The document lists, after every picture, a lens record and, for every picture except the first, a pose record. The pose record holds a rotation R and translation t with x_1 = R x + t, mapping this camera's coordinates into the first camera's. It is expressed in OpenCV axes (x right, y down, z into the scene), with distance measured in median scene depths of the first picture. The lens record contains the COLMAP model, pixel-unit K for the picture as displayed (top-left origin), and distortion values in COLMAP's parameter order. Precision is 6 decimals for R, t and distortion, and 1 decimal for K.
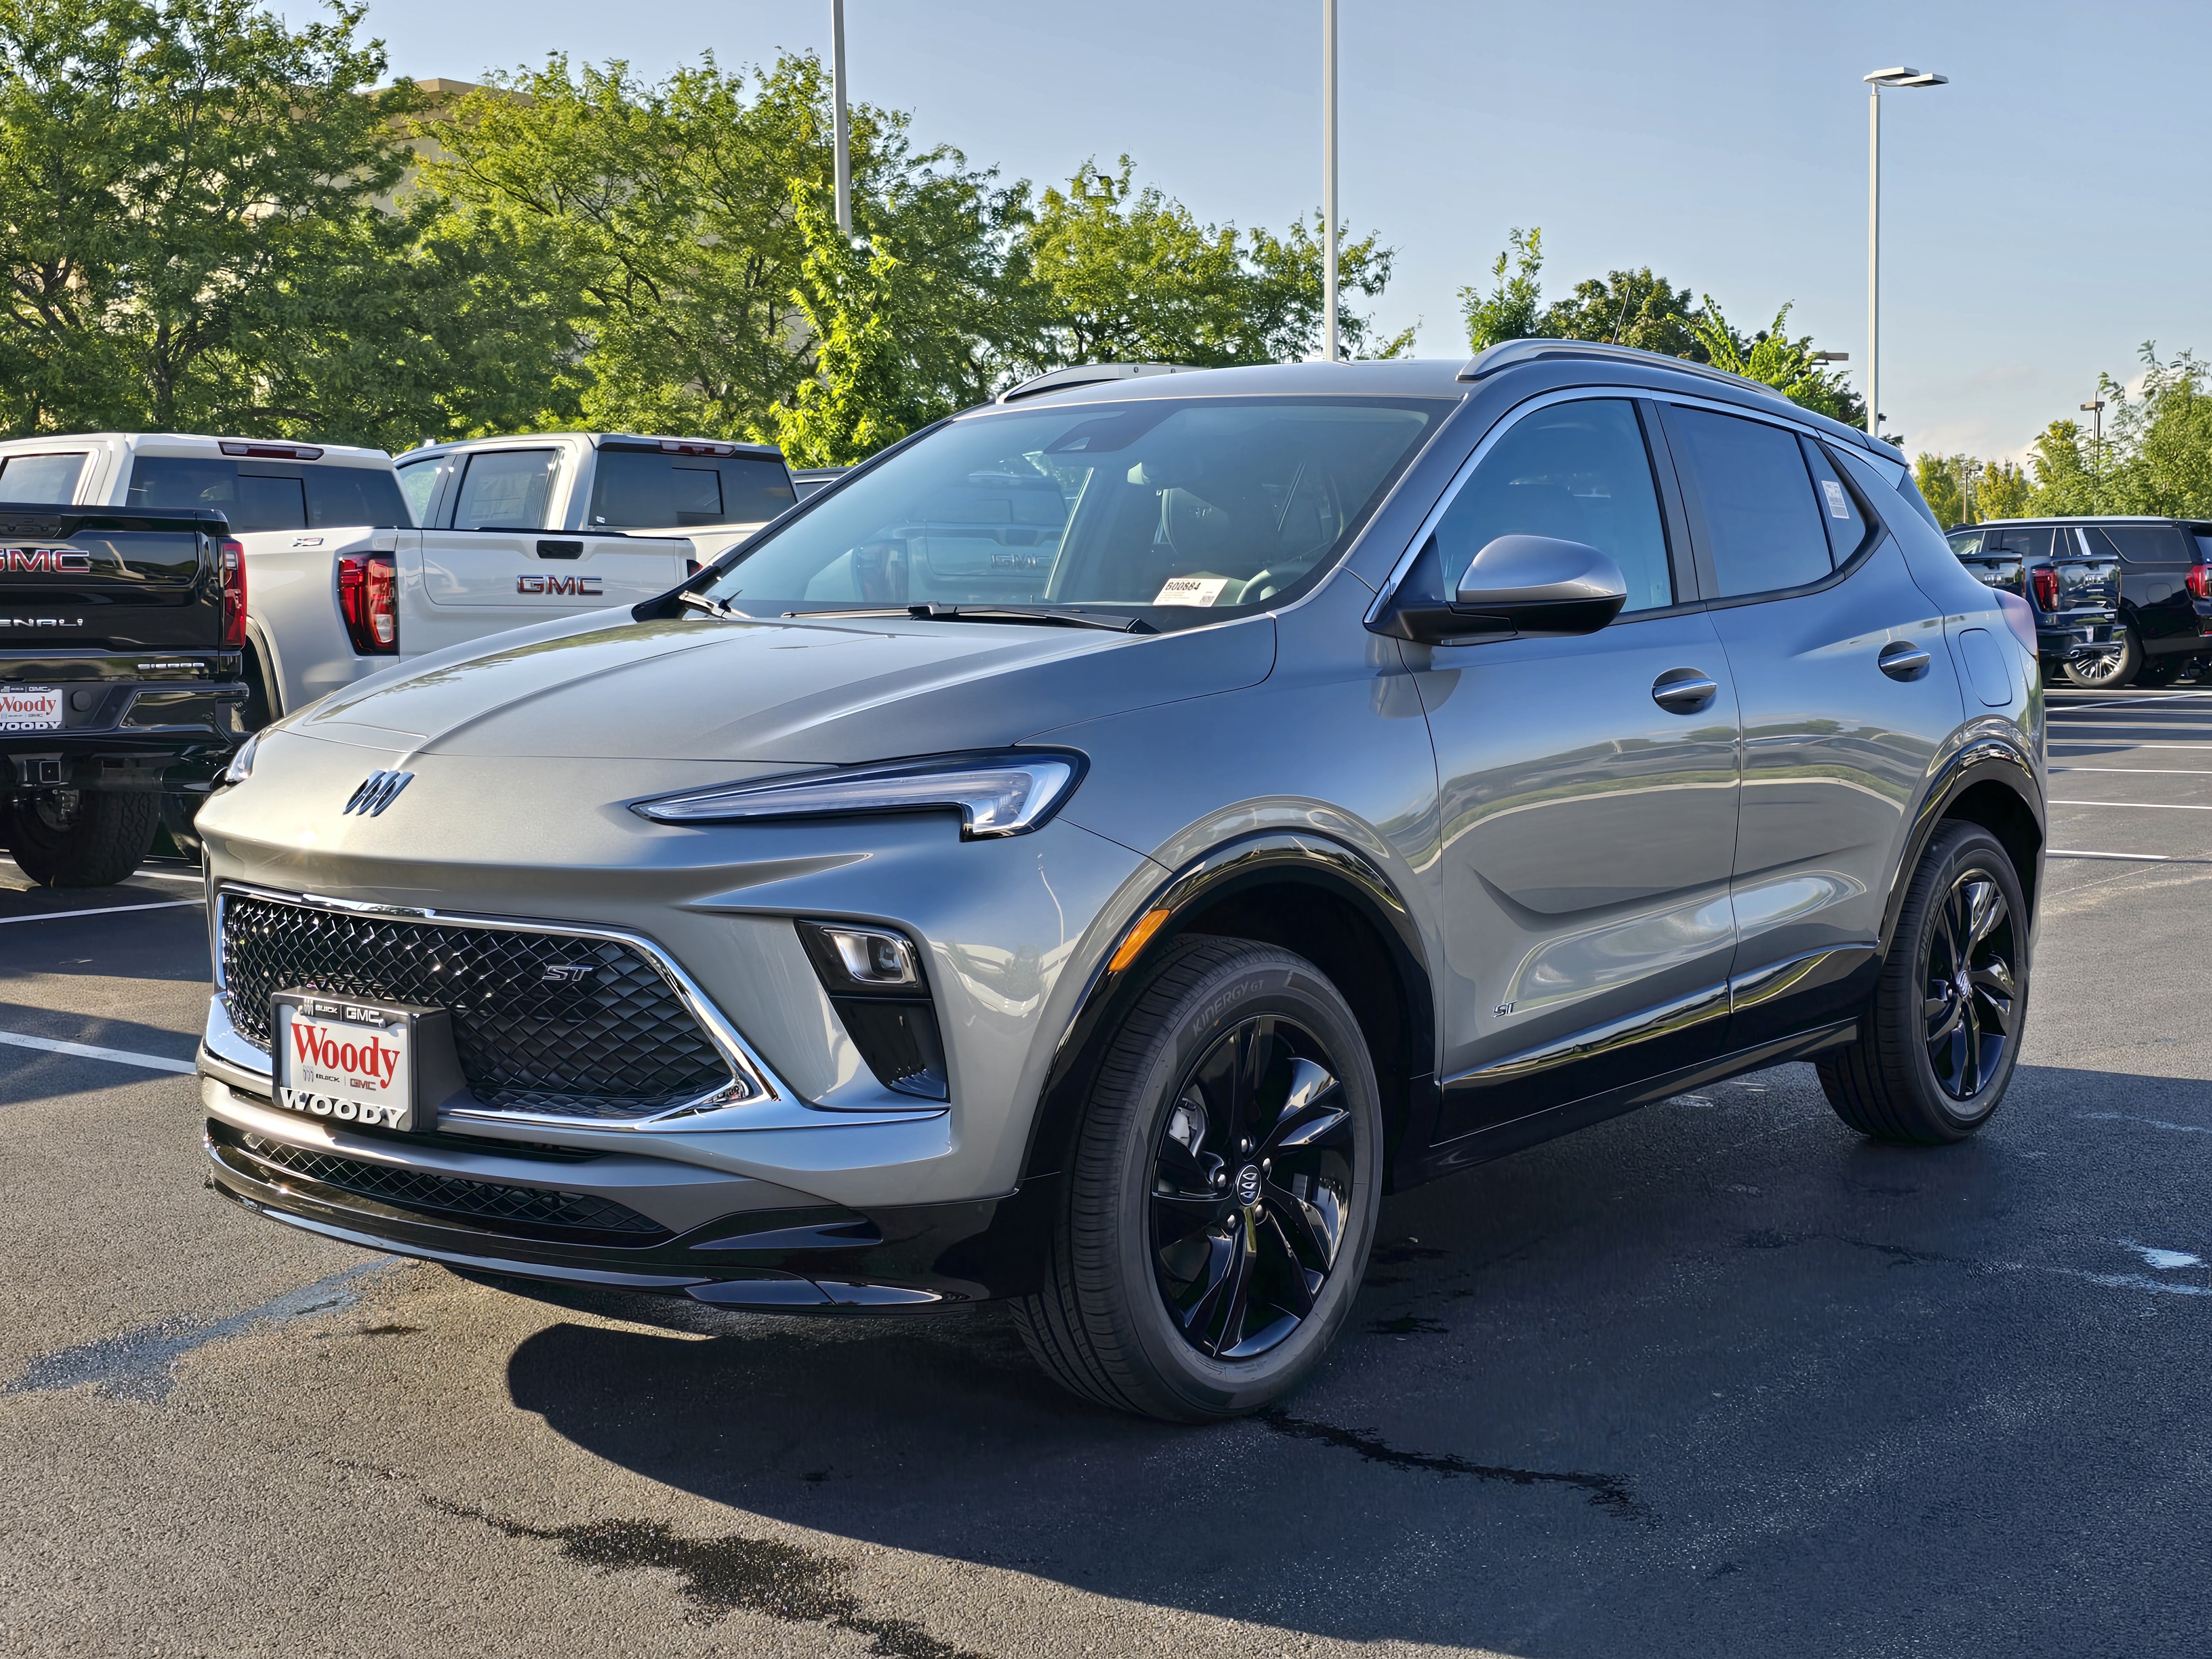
lens RADIAL K [[2924.3, 0, 1106.0], [0, 2924.3, 829.5], [0, 0, 1]] dist [0.177704, -0.408176]
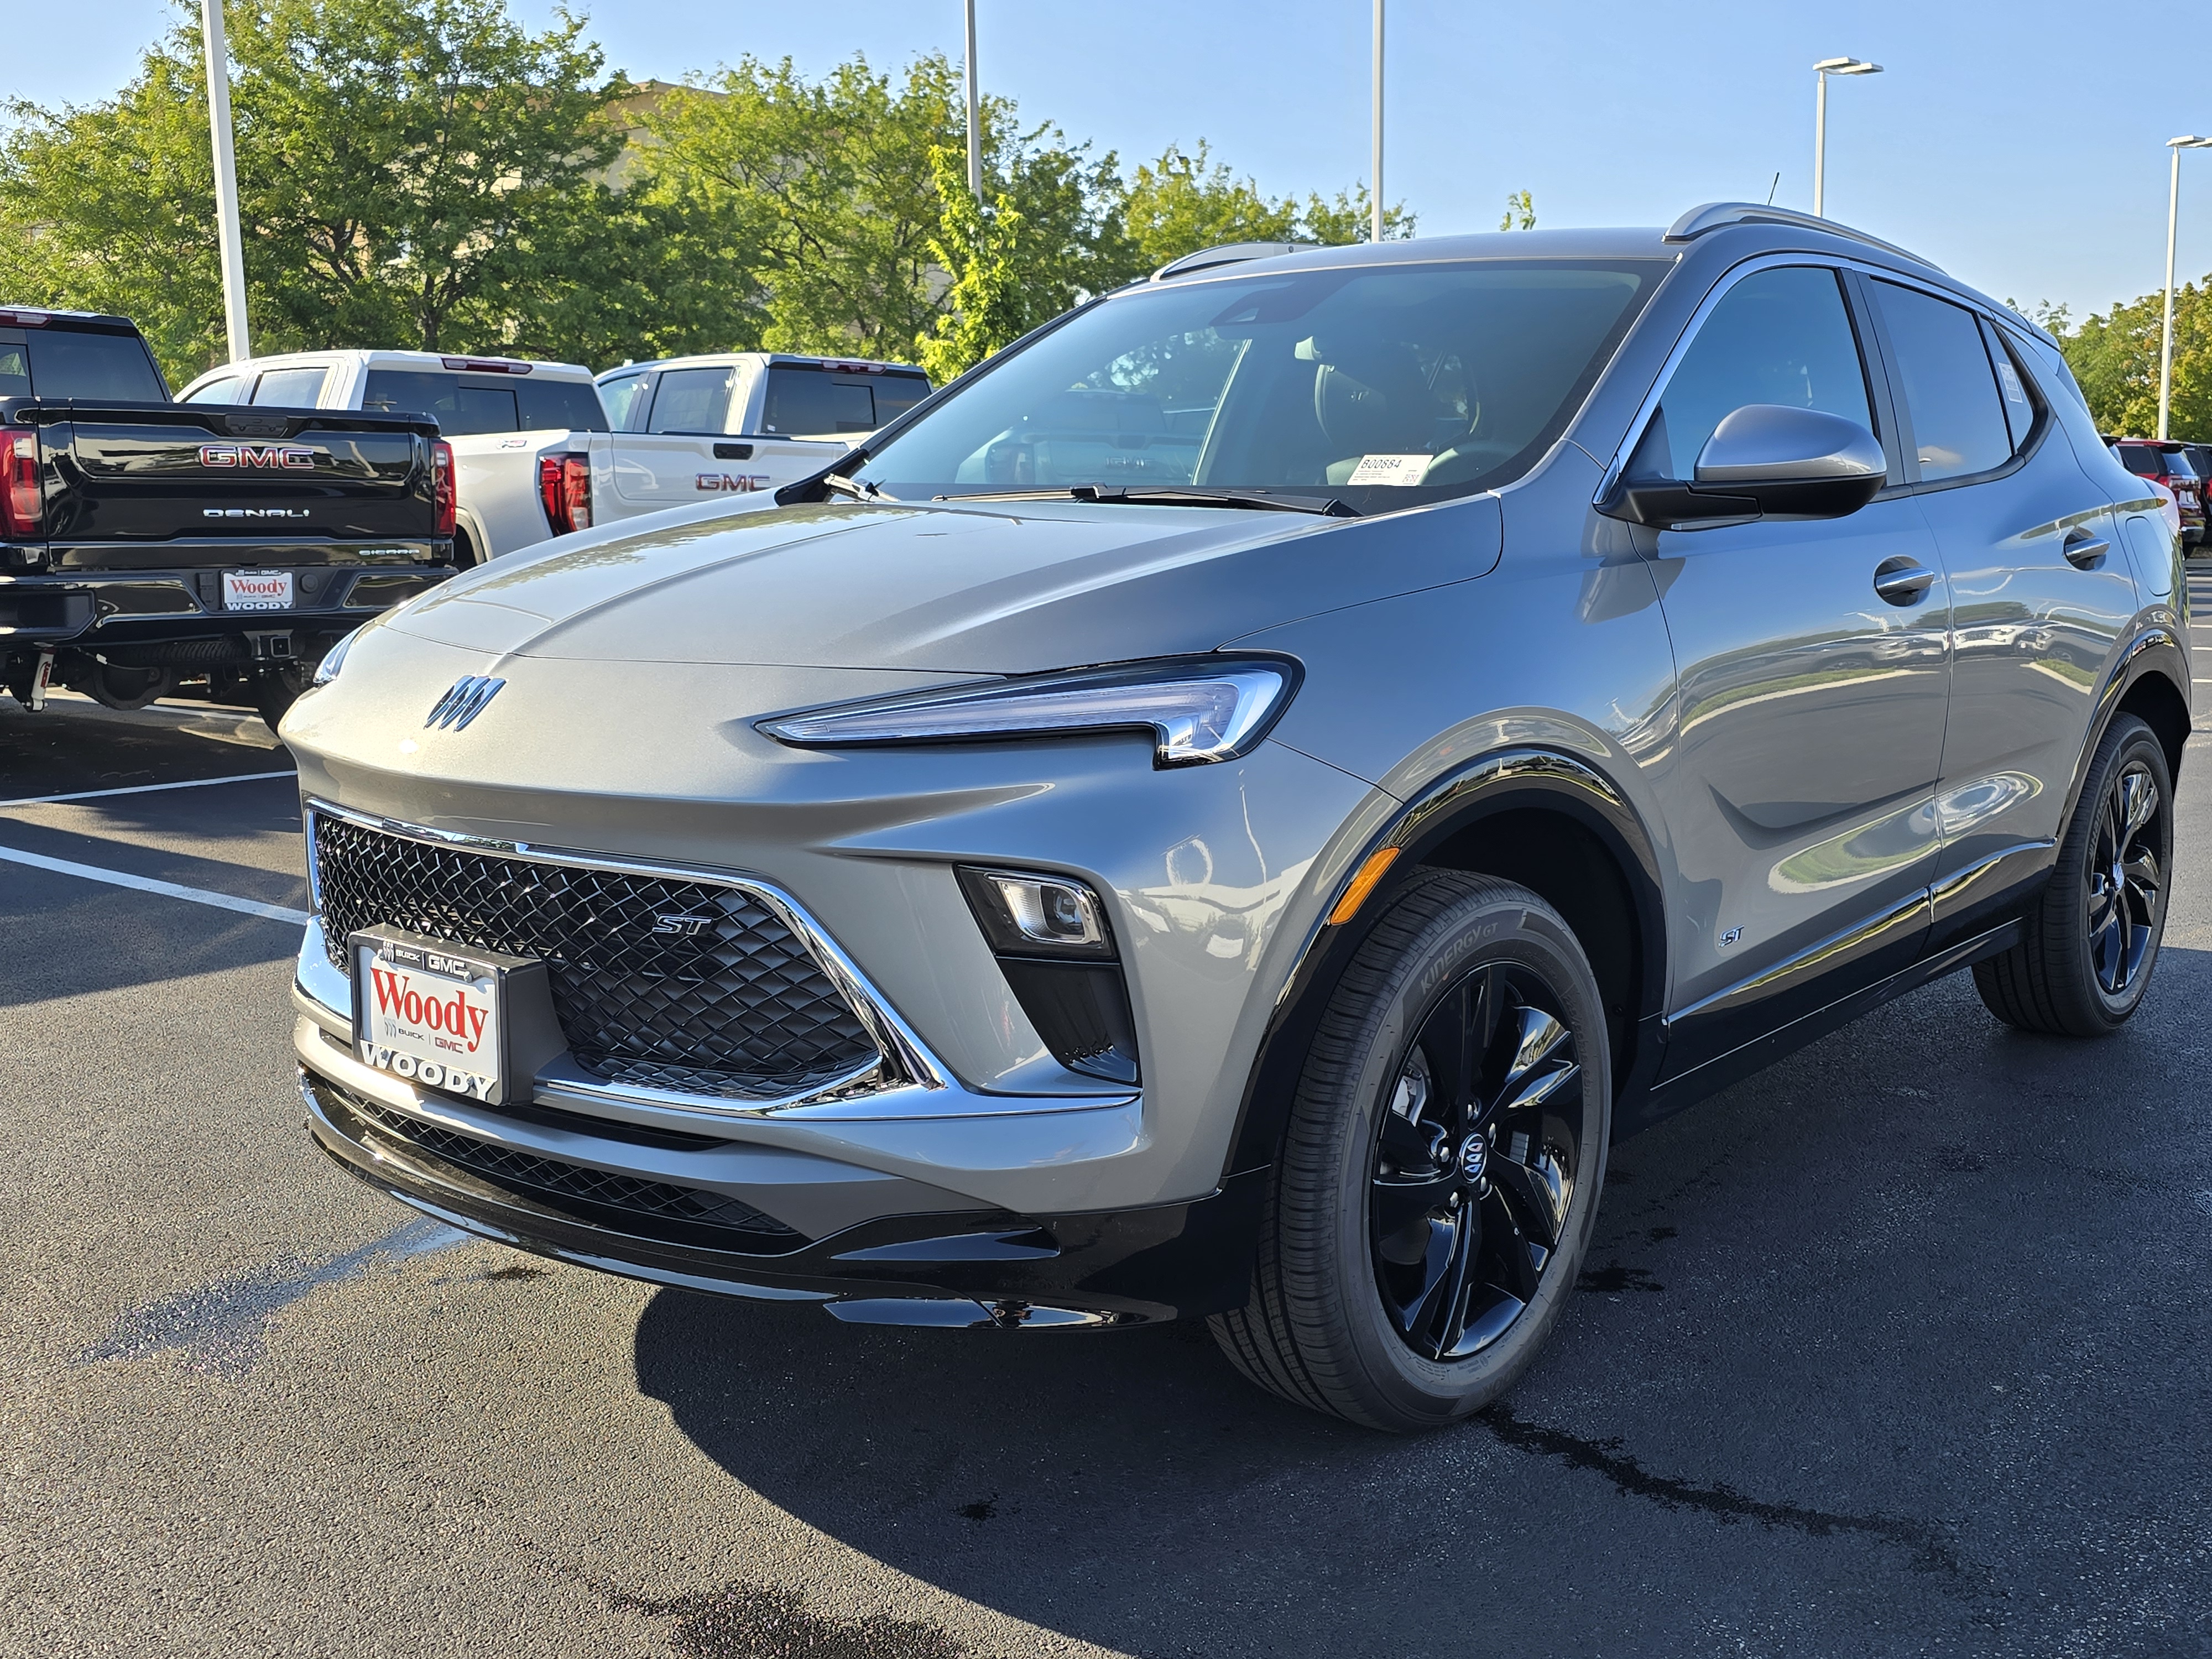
lens RADIAL K [[2372.5, 0, 1106.0], [0, 2372.5, 829.5], [0, 0, 1]] dist [0.115838, -0.153859]
pose [[0.999424, 0.006043, -0.033394, -0.036475], [-0.004056, 0.998236, 0.059224, -0.016299], [0.033693, -0.059054, 0.997686, 0.298413]]
